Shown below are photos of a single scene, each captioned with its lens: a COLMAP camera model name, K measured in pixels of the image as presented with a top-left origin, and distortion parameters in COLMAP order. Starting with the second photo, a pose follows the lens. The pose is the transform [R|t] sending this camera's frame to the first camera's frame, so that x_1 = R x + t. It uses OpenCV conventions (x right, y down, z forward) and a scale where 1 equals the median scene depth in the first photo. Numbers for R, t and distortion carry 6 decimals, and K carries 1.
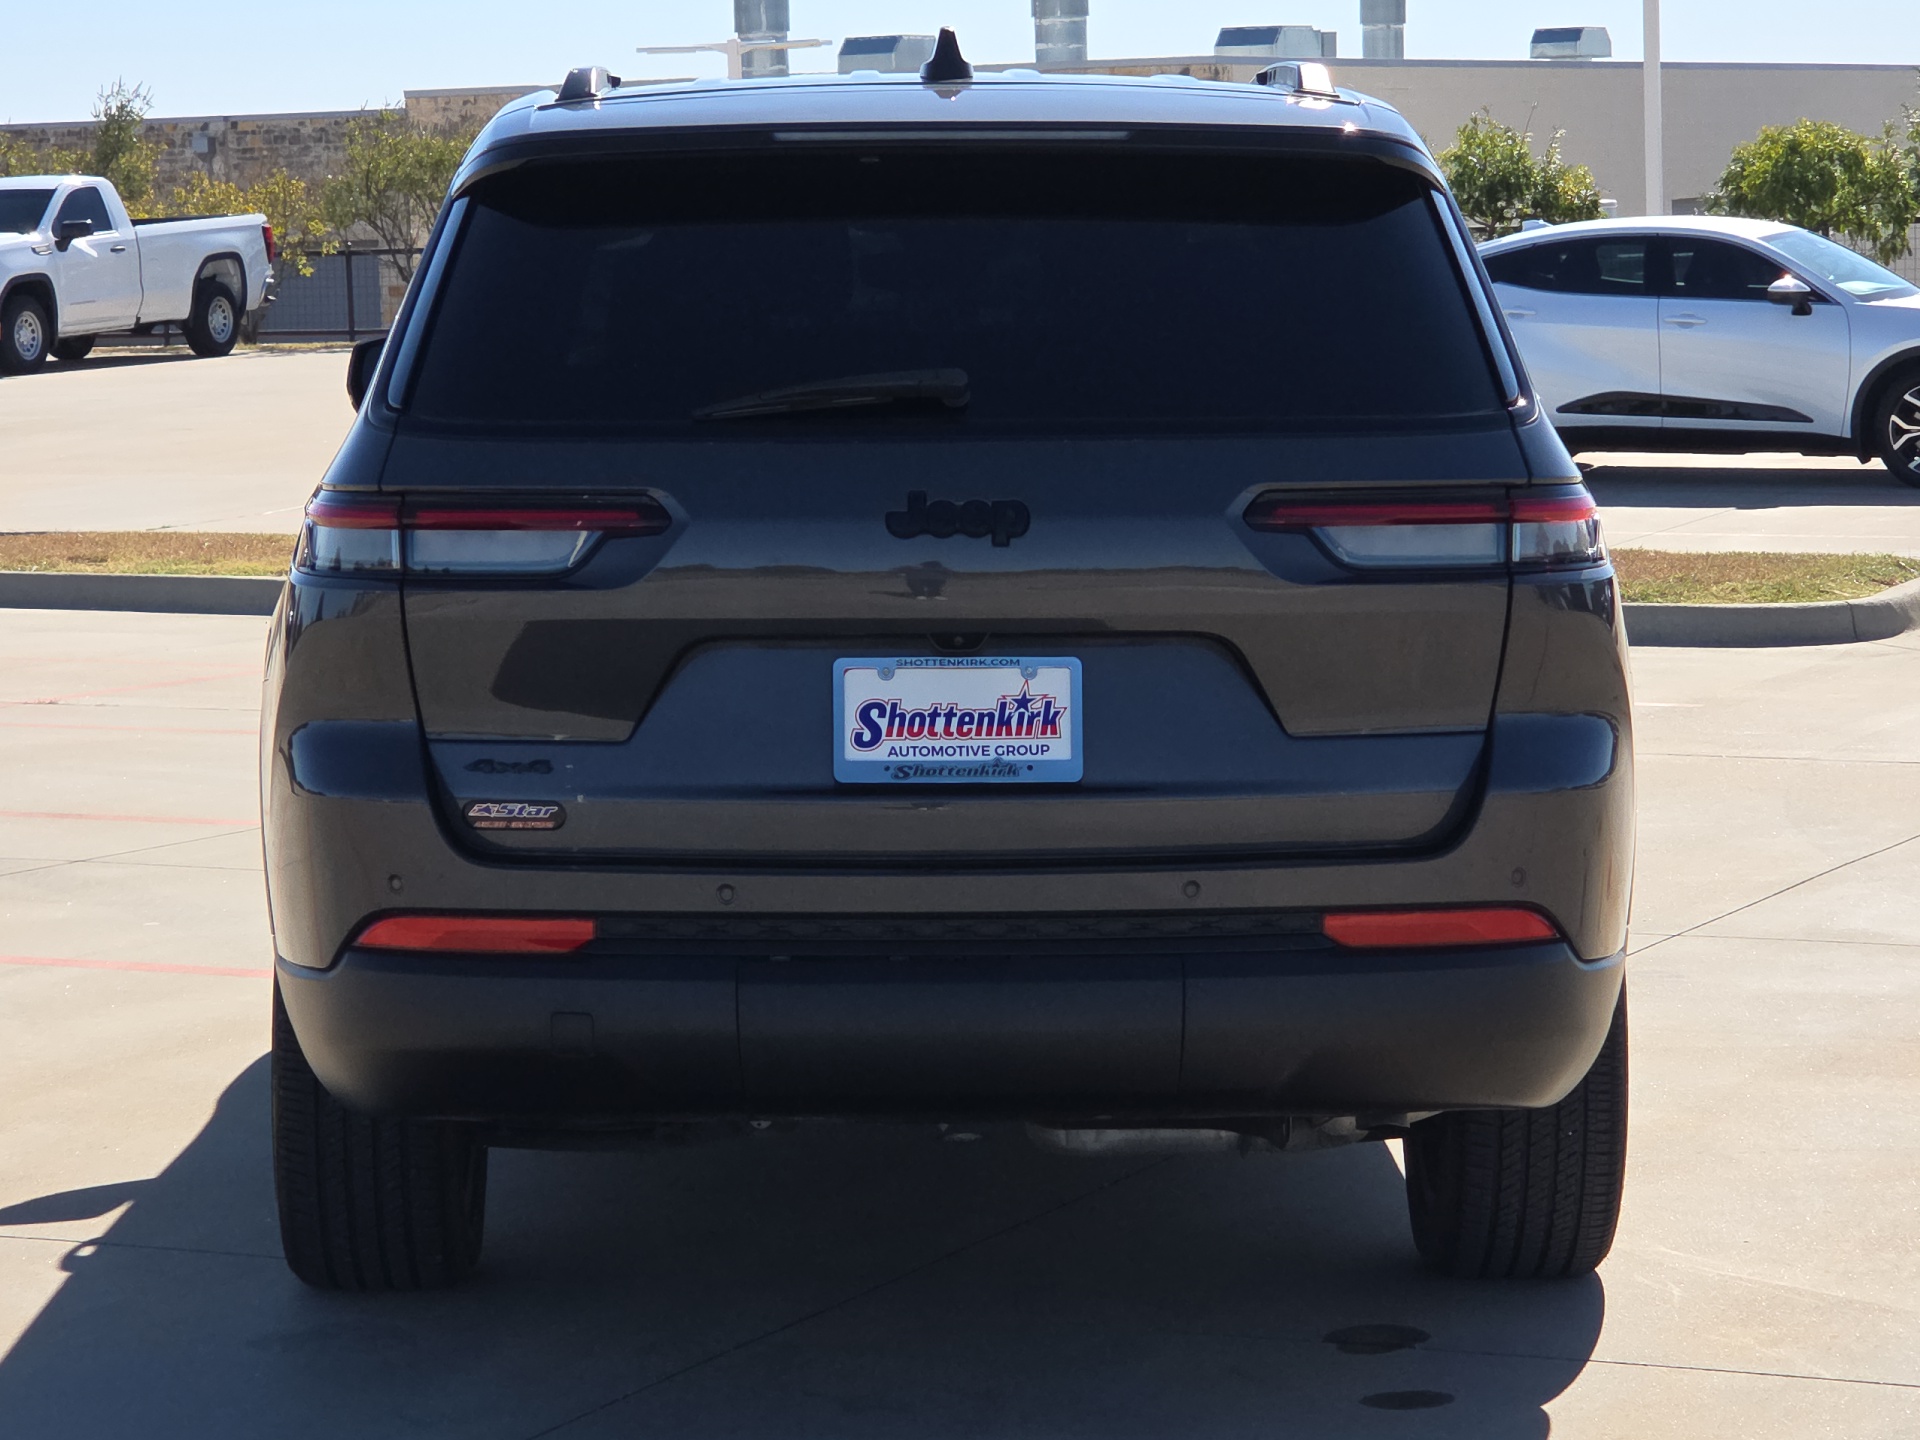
lens RADIAL K [[4502.6, 0, 952.7], [0, 4502.6, 712.0], [0, 0, 1]] dist [-0.151149, 0.000000]
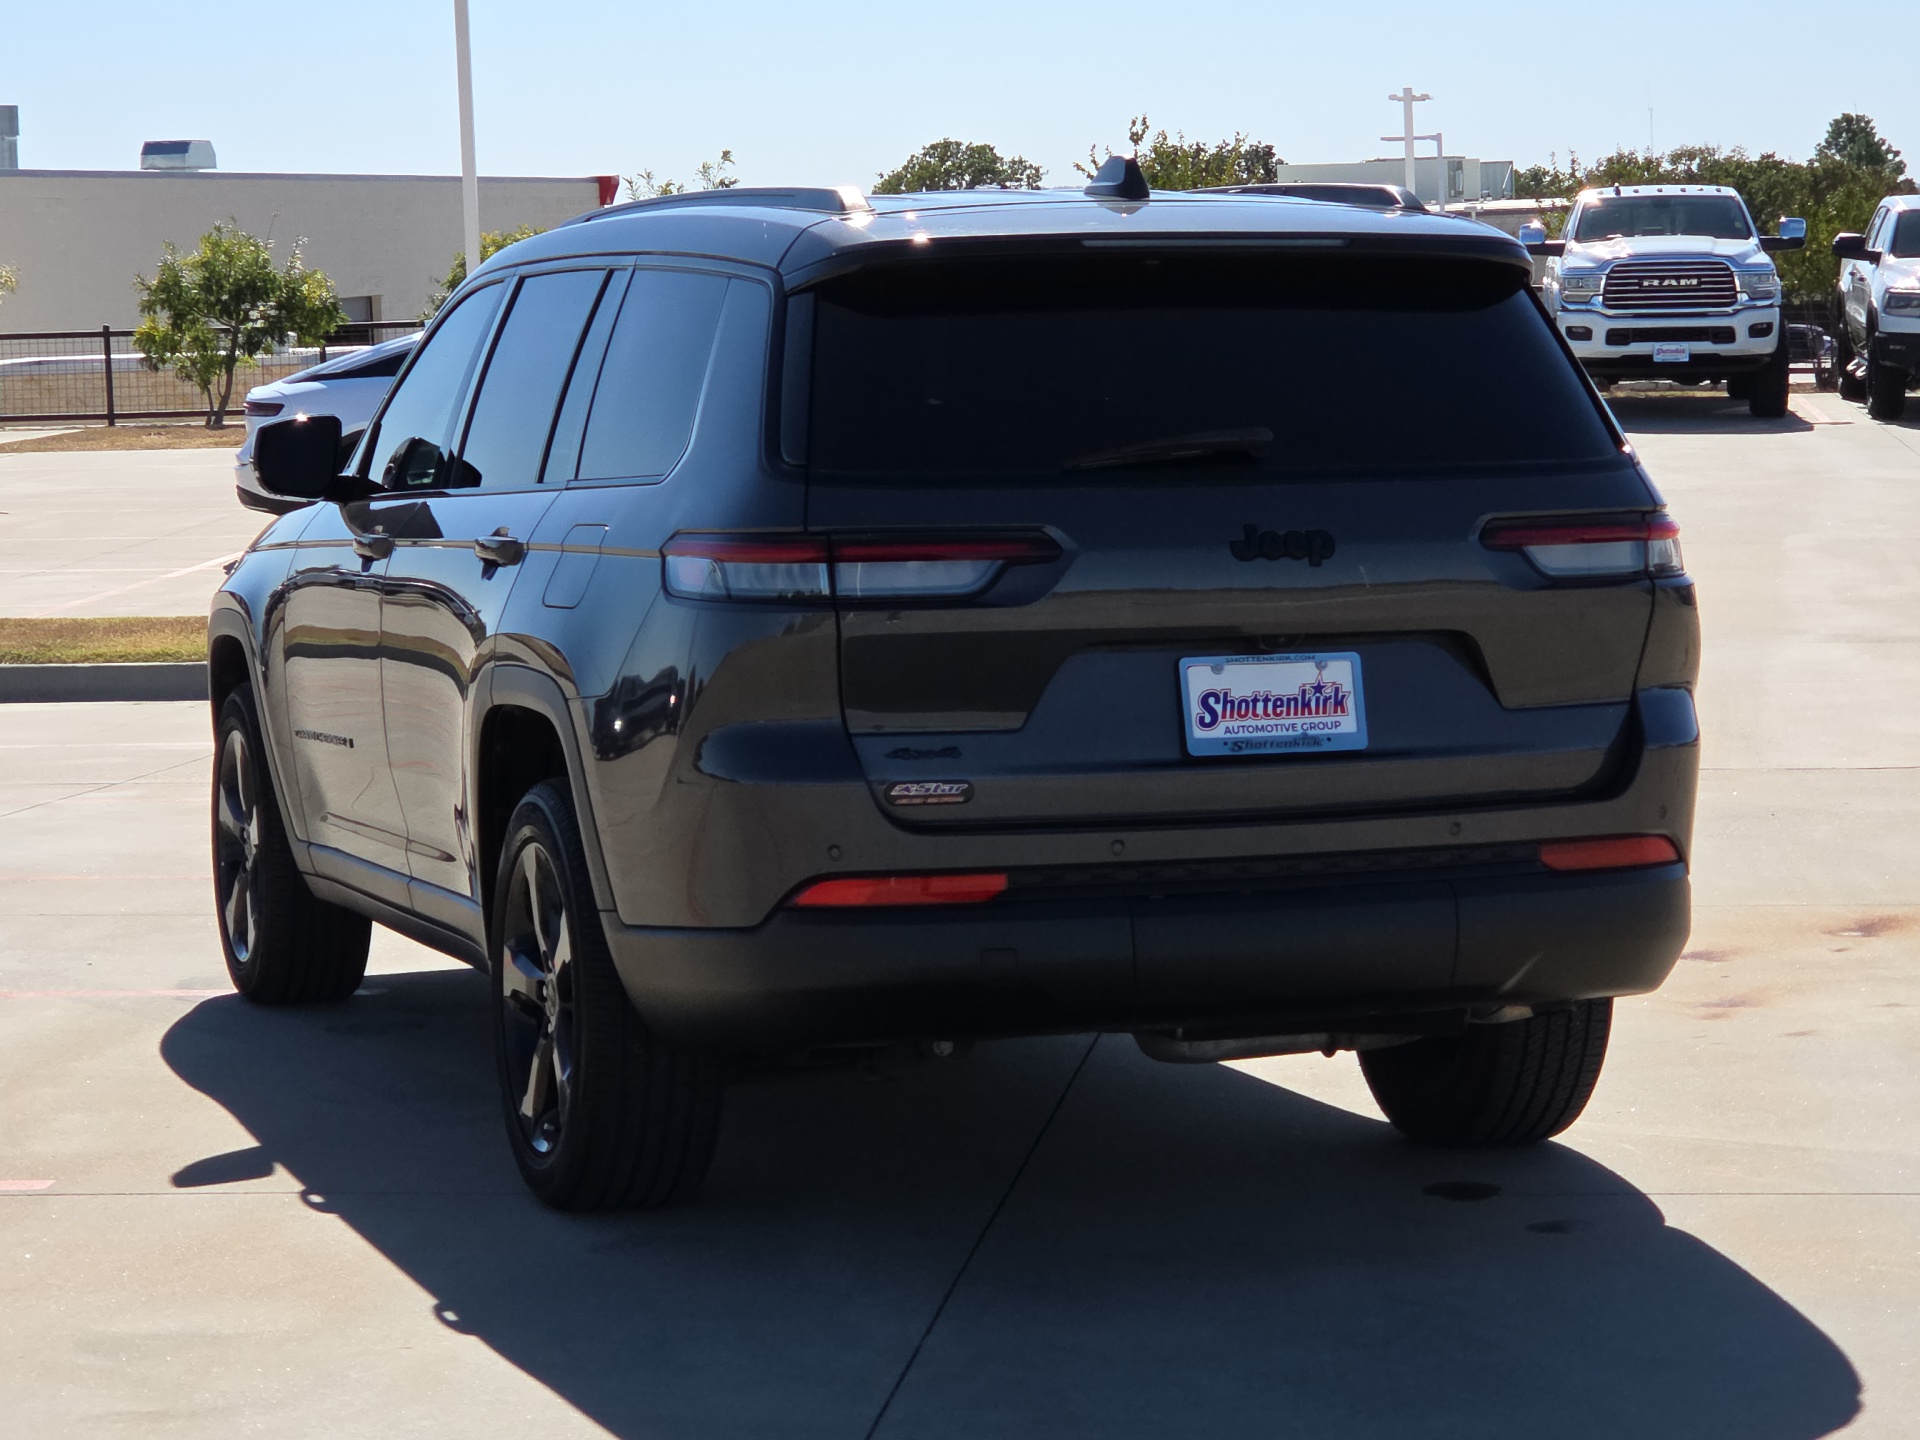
lens RADIAL K [[4148.0, 0, 966.0], [0, 4148.0, 716.7], [0, 0, 1]] dist [0.063561, 0.000000]
pose [[0.948086, -0.031090, 0.316492, -0.449590], [0.035758, 0.999320, -0.008952, 0.012732], [-0.315998, 0.019804, 0.948553, -0.081935]]
